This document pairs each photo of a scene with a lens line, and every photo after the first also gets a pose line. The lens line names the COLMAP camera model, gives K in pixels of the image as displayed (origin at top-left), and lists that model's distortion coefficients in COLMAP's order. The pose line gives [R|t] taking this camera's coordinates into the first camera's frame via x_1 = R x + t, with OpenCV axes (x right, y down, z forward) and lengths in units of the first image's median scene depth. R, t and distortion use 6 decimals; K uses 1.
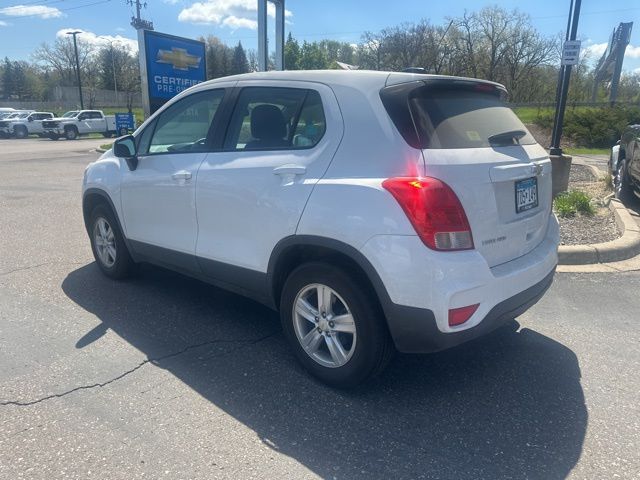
lens RADIAL K [[454.9, 0, 323.2], [0, 454.9, 243.1], [0, 0, 1]] dist [0.027297, -0.026326]
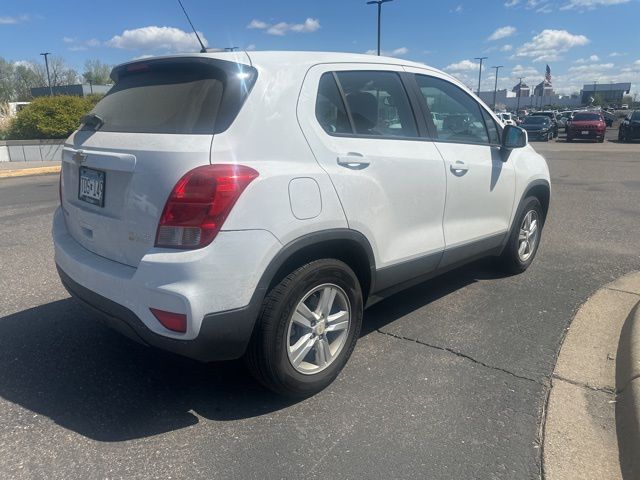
lens RADIAL K [[454.9, 0, 317.9], [0, 454.9, 246.6], [0, 0, 1]] dist [0.027297, -0.026326]
pose [[-0.036231, 0.263790, -0.963899, 0.848065], [-0.250512, 0.931339, 0.264295, -0.220244], [0.967435, 0.251044, 0.032339, 0.914522]]
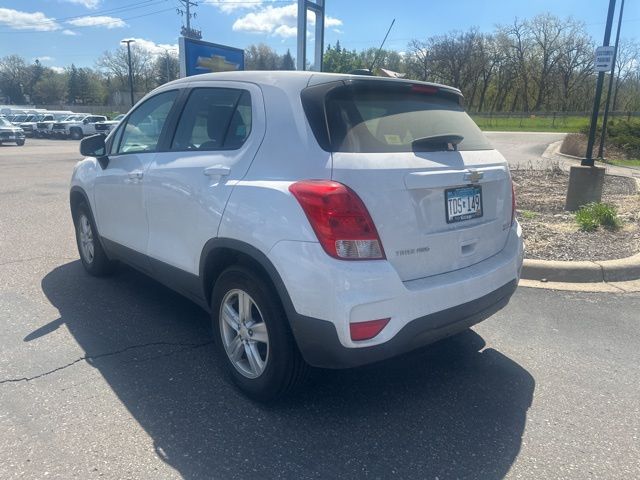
lens RADIAL K [[454.9, 0, 323.3], [0, 454.9, 235.7], [0, 0, 1]] dist [0.027297, -0.026326]
pose [[0.995064, 0.036820, -0.092152, 0.157379], [-0.039466, 0.998855, -0.027051, -0.002968], [0.091050, 0.030554, 0.995377, 0.031184]]
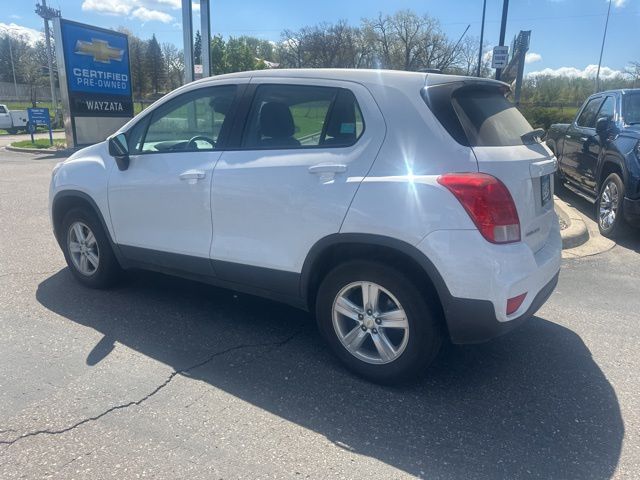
lens RADIAL K [[454.9, 0, 321.5], [0, 454.9, 236.0], [0, 0, 1]] dist [0.027297, -0.026326]
pose [[0.986256, -0.034827, 0.161511, -0.162916], [0.036257, 0.999325, -0.005917, -0.005205], [-0.161196, 0.011691, 0.986853, 0.015069]]
